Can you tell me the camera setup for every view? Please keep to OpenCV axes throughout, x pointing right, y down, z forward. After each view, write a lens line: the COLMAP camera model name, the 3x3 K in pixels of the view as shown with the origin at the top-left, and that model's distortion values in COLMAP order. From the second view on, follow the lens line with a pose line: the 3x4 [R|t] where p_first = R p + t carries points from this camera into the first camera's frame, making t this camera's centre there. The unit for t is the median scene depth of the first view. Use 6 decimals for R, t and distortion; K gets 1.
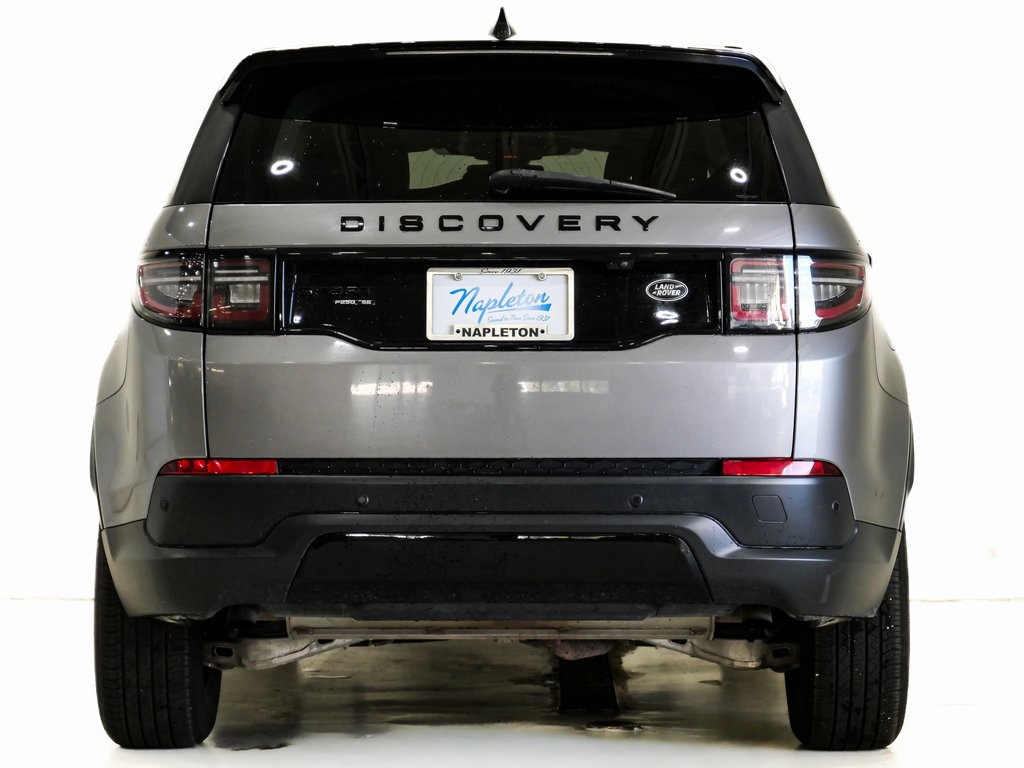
lens RADIAL K [[3131.9, 0, 506.9], [0, 3131.9, 390.1], [0, 0, 1]] dist [0.086530, 0.000000]
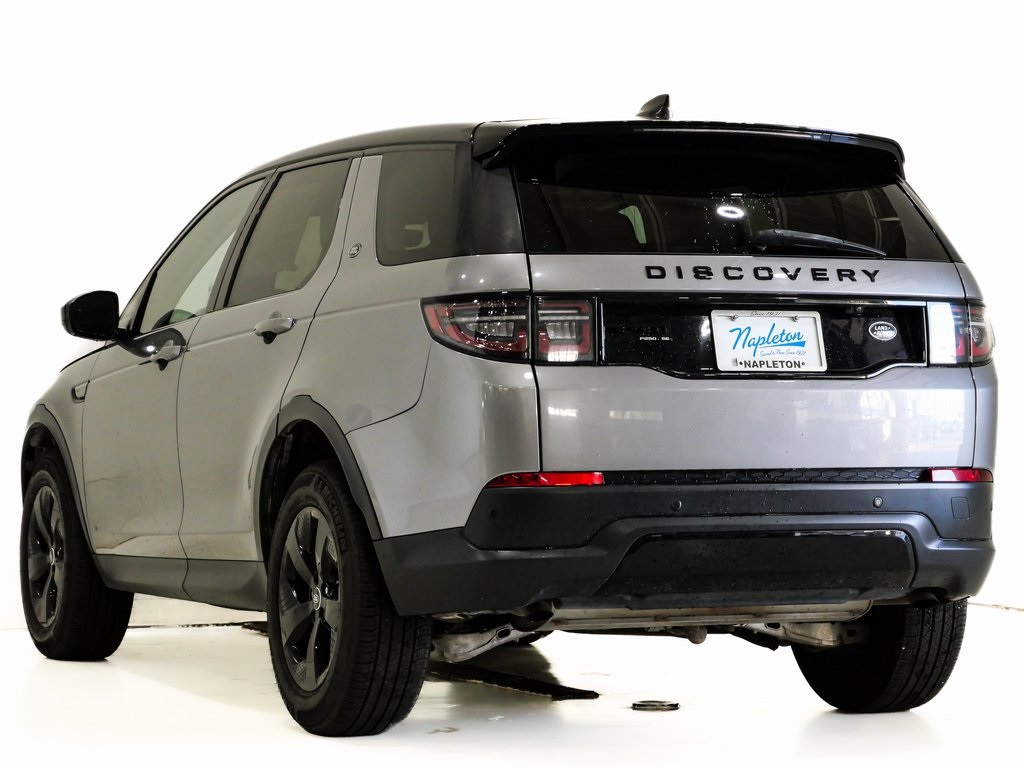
lens RADIAL K [[3059.1, 0, 519.2], [0, 3059.1, 377.8], [0, 0, 1]] dist [0.198400, 0.000000]
pose [[0.910713, 0.002191, 0.413034, -0.572525], [0.008070, 0.999701, -0.023096, 0.012983], [-0.412961, 0.024367, 0.910423, -0.030630]]
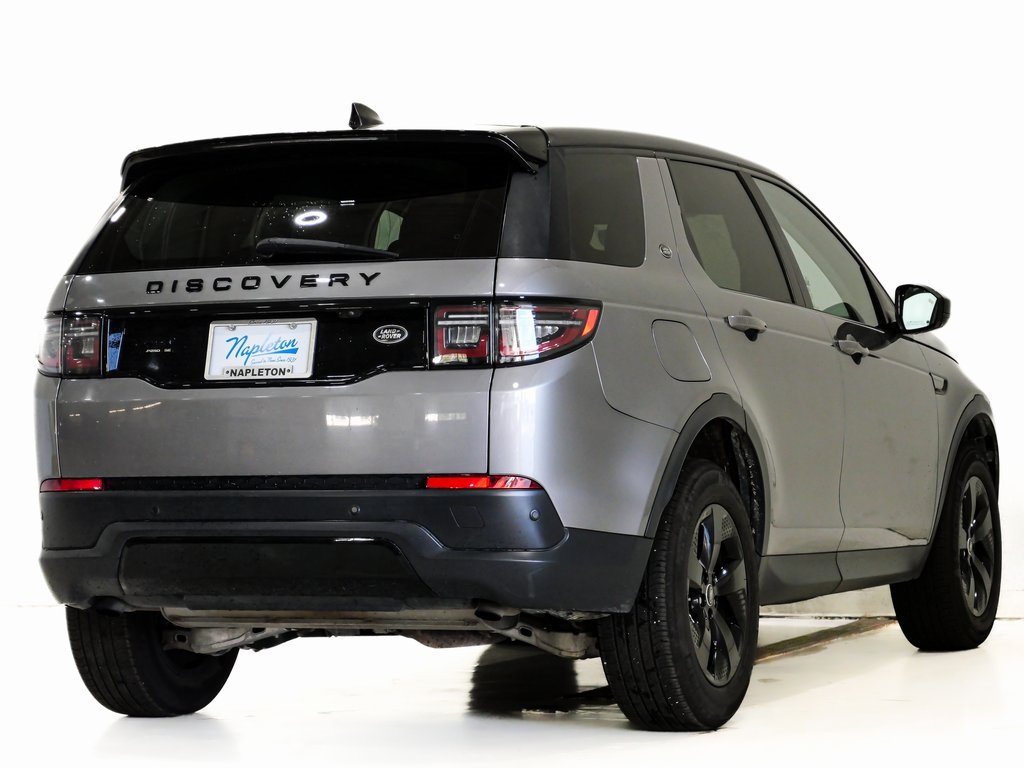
lens RADIAL K [[3059.1, 0, 513.8], [0, 3059.1, 381.1], [0, 0, 1]] dist [0.198400, 0.000000]
pose [[0.919131, -0.020219, -0.393433, 0.554396], [0.012758, 0.999686, -0.021570, 0.011862], [0.393746, 0.014806, 0.919100, -0.055893]]
